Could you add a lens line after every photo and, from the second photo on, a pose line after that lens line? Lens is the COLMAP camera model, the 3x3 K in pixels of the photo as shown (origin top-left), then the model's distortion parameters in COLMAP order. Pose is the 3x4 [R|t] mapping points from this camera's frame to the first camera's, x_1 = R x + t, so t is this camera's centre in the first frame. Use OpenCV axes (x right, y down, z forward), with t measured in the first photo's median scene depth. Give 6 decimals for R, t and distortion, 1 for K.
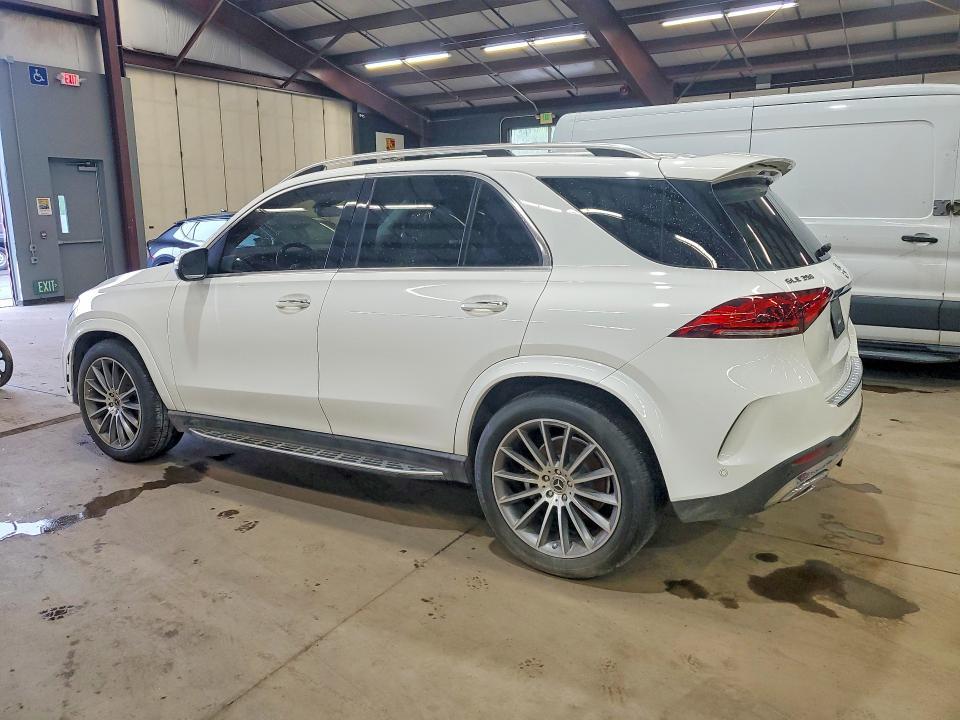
lens RADIAL K [[744.9, 0, 480.0], [0, 744.9, 360.0], [0, 0, 1]] dist [0.065327, -0.075336]
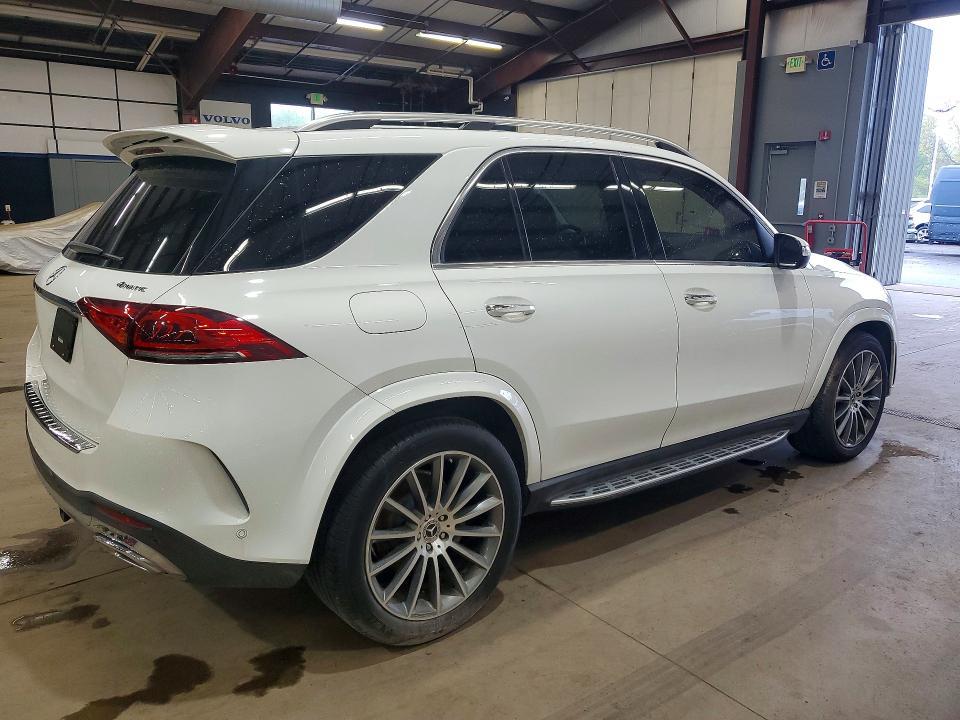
lens RADIAL K [[773.7, 0, 480.0], [0, 773.7, 360.0], [0, 0, 1]] dist [0.075044, -0.000419]
pose [[-0.357270, 0.206061, -0.910987, 0.803841], [-0.206058, 0.933937, 0.292064, -0.260052], [0.910988, 0.292062, -0.291207, 1.226006]]
